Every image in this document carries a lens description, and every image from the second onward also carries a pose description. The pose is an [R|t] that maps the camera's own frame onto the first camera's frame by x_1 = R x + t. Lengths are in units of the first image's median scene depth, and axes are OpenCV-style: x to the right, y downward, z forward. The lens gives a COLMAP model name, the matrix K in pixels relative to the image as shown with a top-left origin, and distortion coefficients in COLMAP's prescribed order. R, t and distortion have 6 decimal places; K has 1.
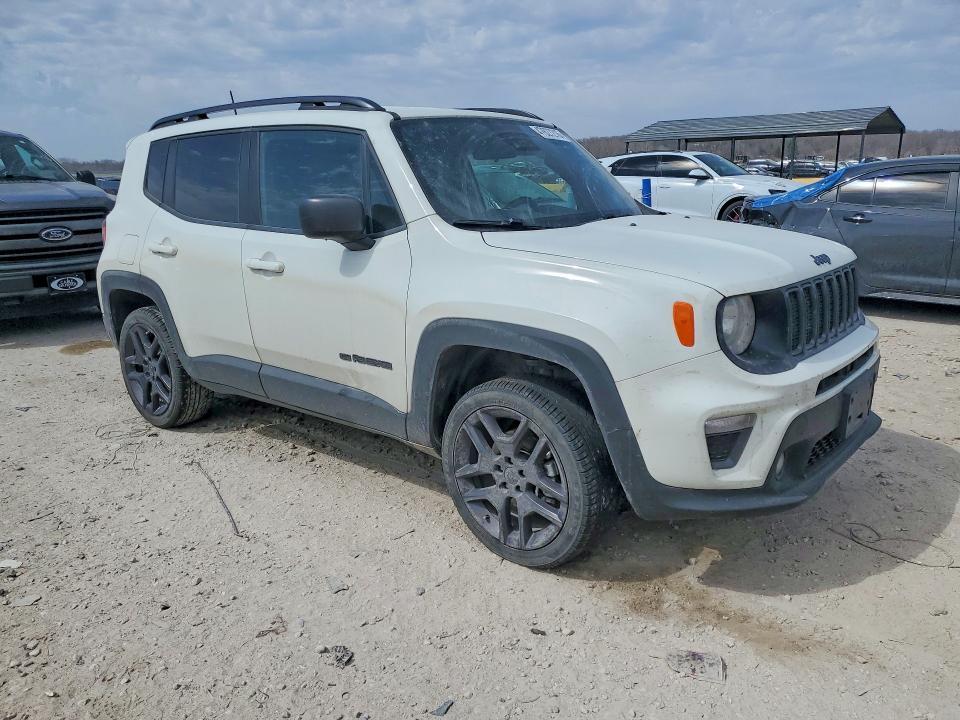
lens RADIAL K [[768.1, 0, 480.0], [0, 768.1, 360.0], [0, 0, 1]] dist [0.003688, -0.001298]
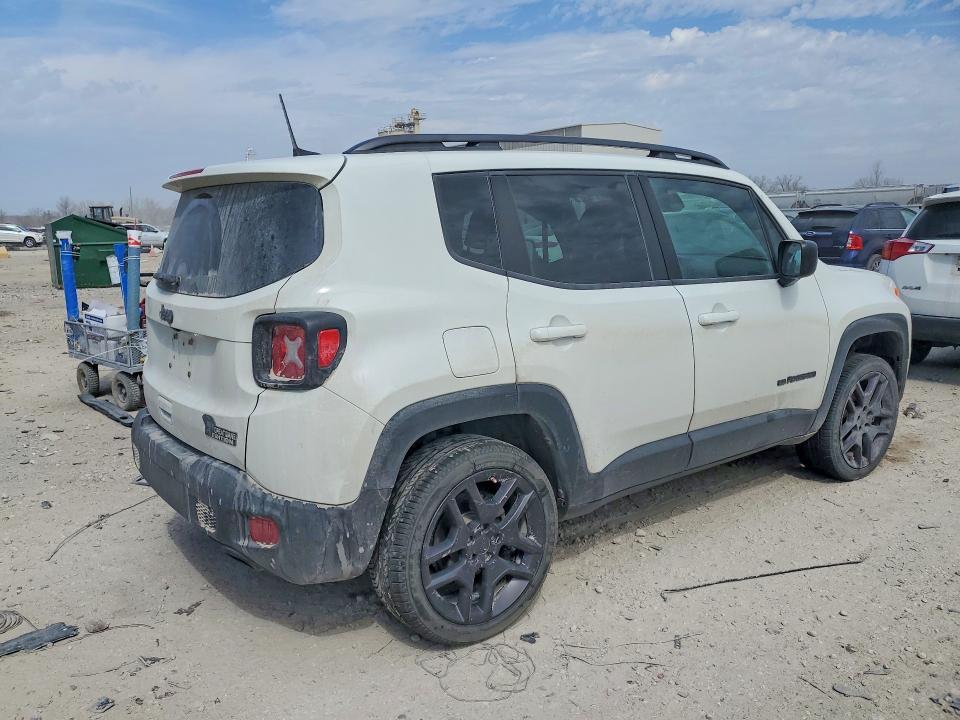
lens RADIAL K [[730.0, 0, 480.0], [0, 730.0, 360.0], [0, 0, 1]] dist [0.026521, -0.002035]
pose [[0.236478, -0.153114, 0.959497, -1.158276], [0.253648, 0.962992, 0.091157, -0.217786], [-0.937945, 0.221817, 0.266564, 0.994733]]
